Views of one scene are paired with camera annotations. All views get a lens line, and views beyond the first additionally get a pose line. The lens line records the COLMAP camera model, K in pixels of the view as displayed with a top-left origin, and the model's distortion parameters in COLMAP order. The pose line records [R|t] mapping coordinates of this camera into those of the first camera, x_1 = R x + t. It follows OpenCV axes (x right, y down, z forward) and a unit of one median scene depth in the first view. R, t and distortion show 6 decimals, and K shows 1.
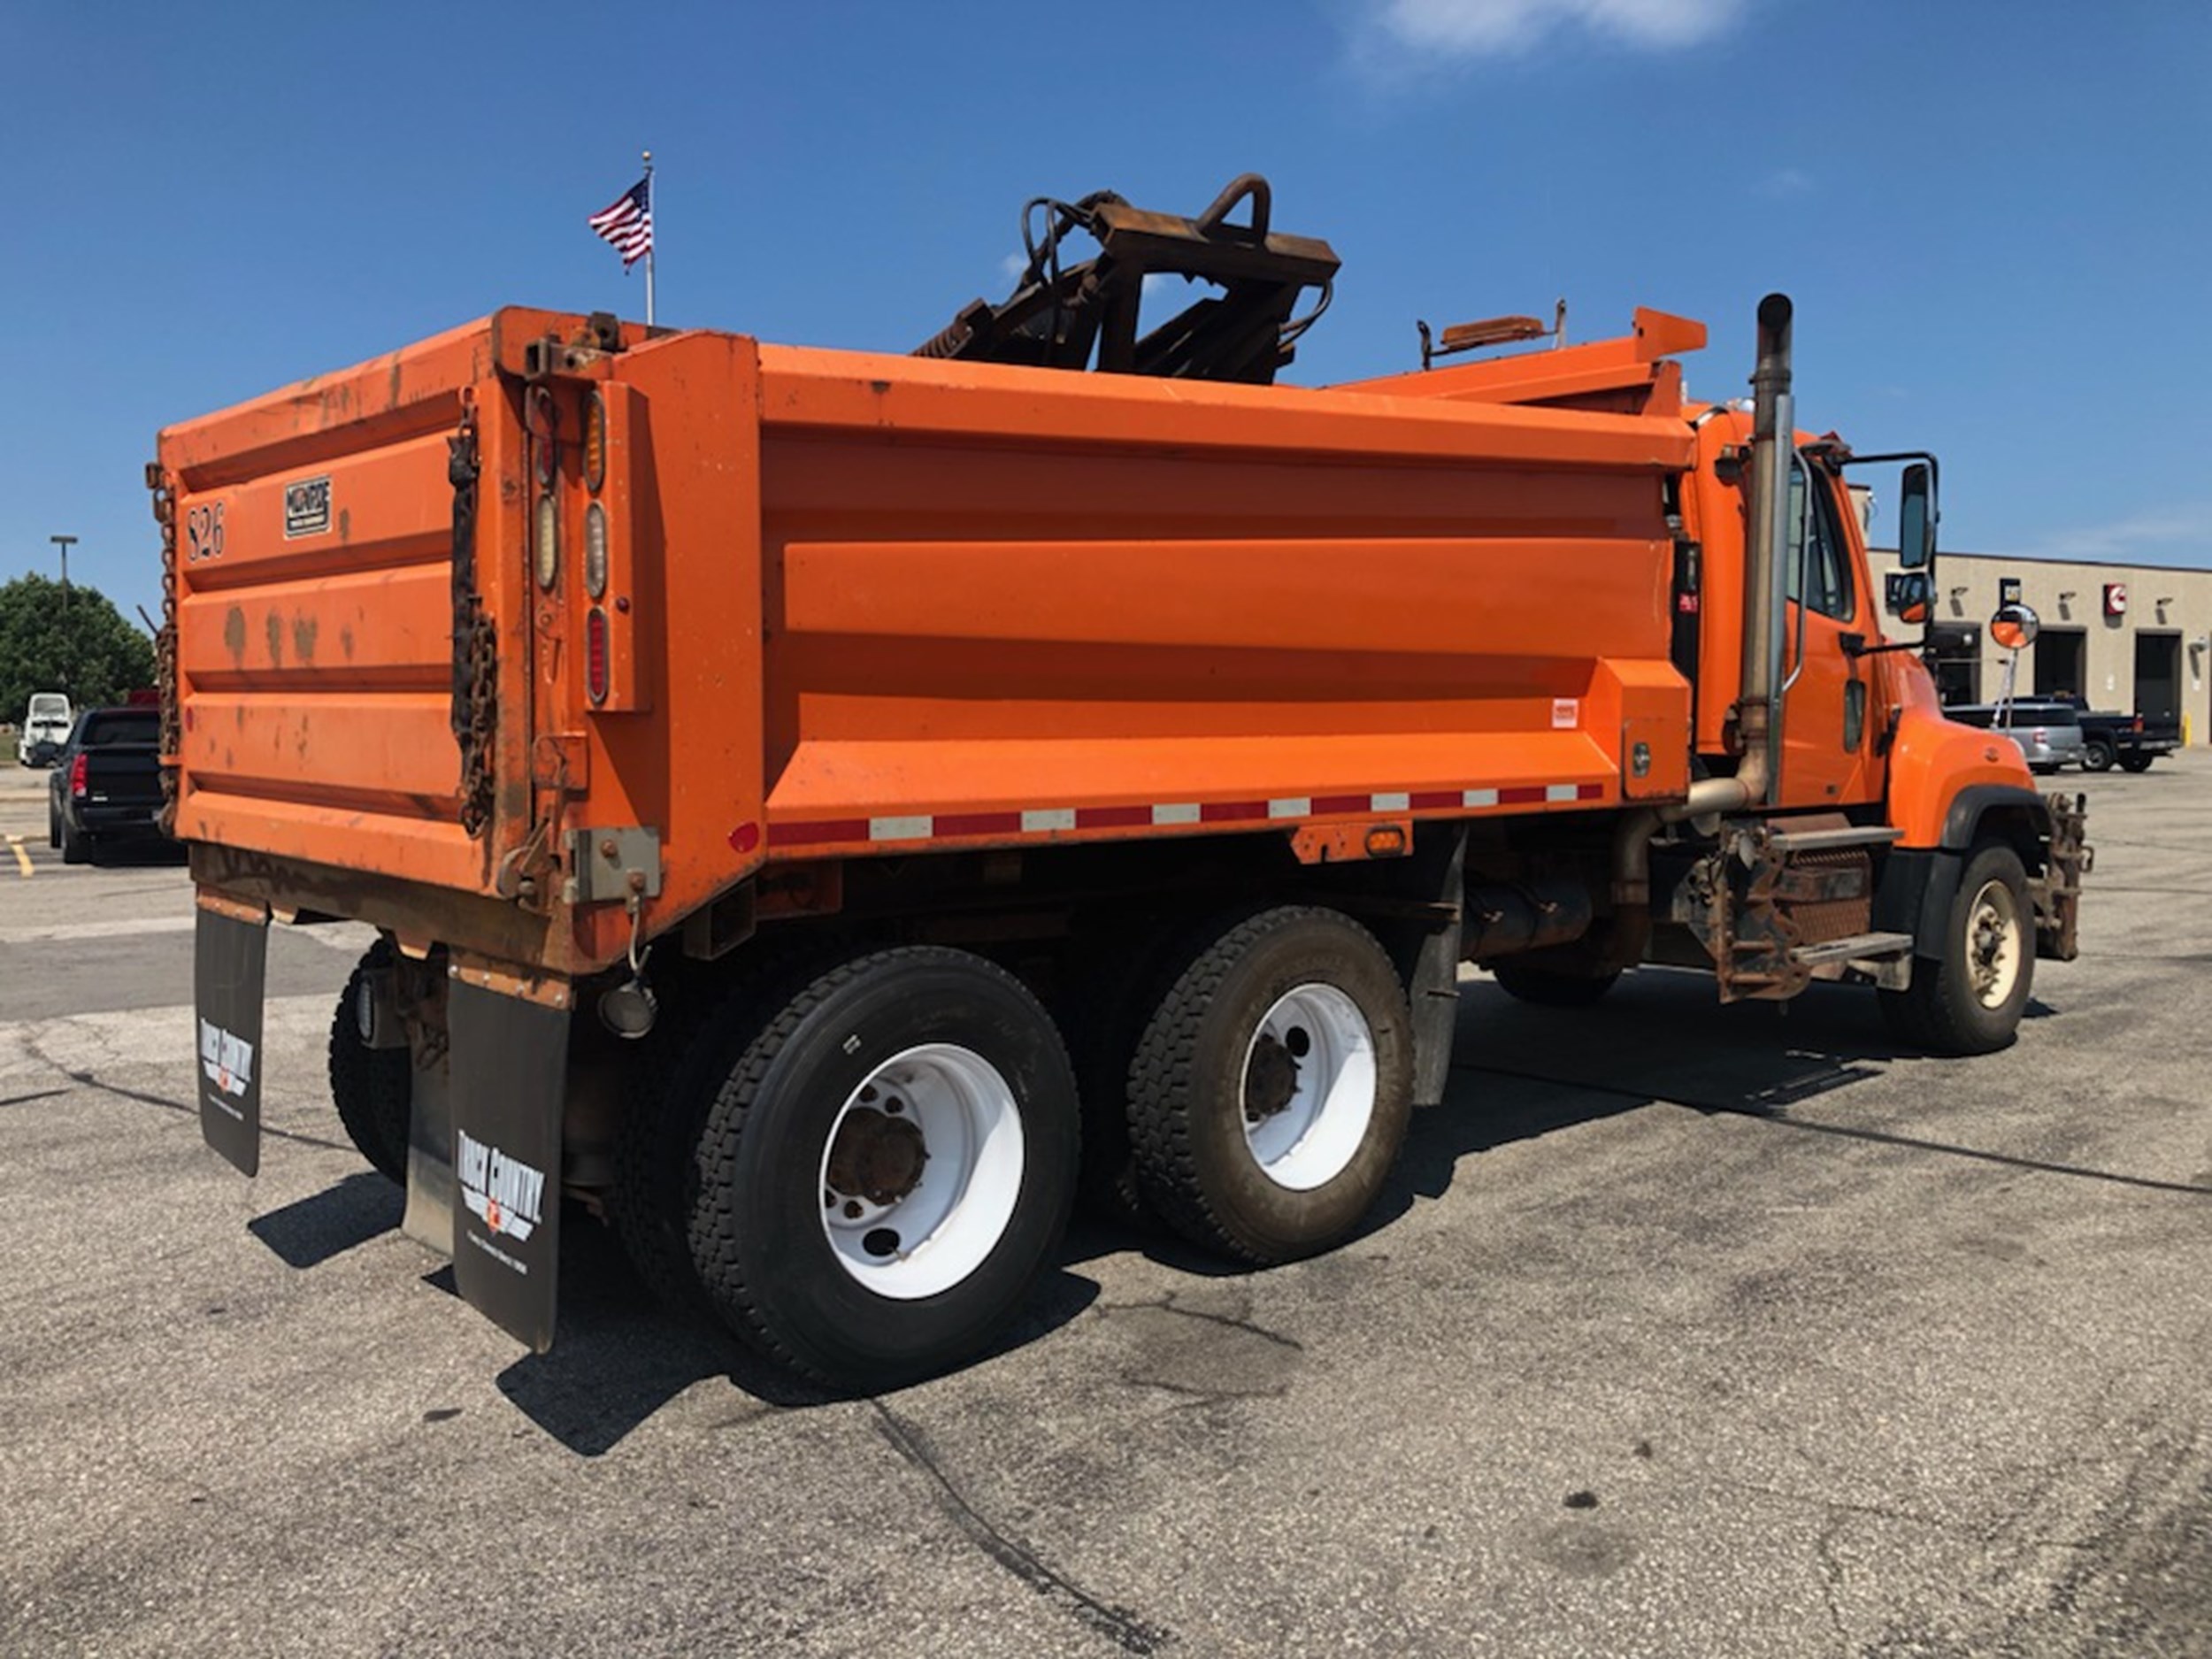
lens RADIAL K [[1744.0, 0, 1087.7], [0, 1744.0, 823.2], [0, 0, 1]] dist [0.049536, -0.001282]
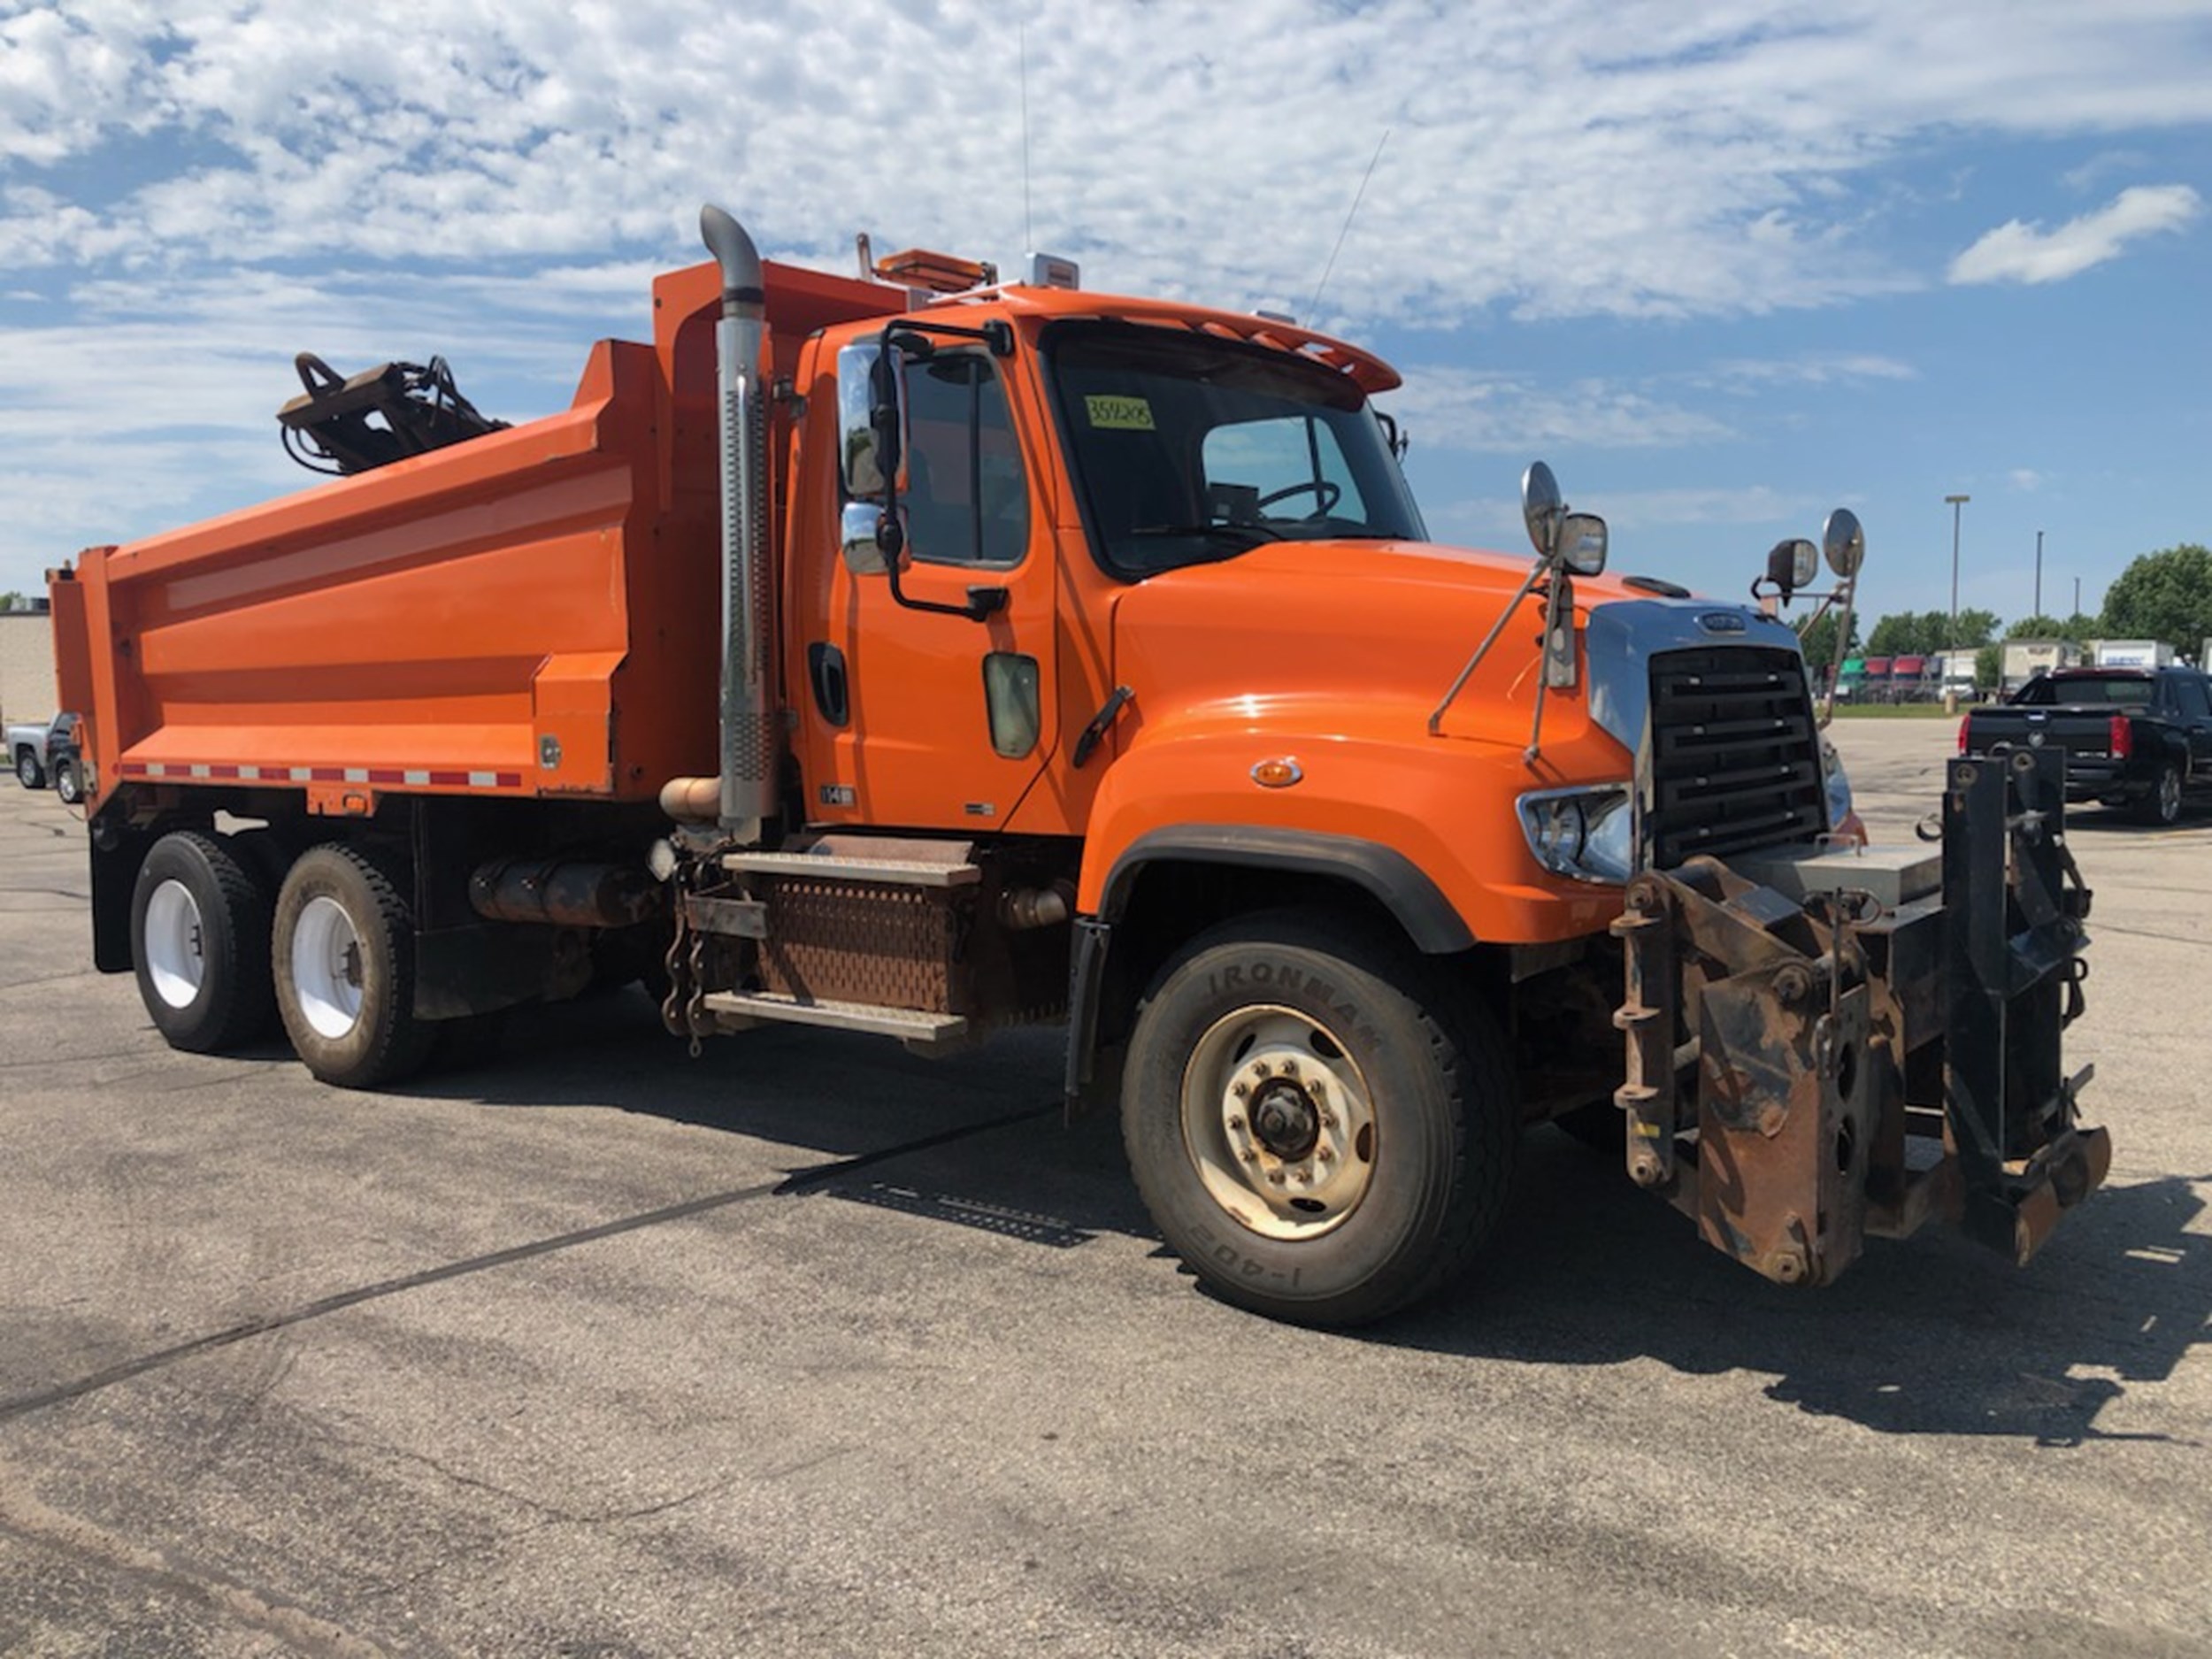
lens RADIAL K [[1744.0, 0, 1095.6], [0, 1744.0, 849.2], [0, 0, 1]] dist [0.049536, -0.001282]
pose [[0.157794, 0.089067, -0.983447, 1.572841], [-0.036663, 0.995766, 0.084300, -0.089212], [0.986791, 0.022754, 0.160391, 1.316296]]
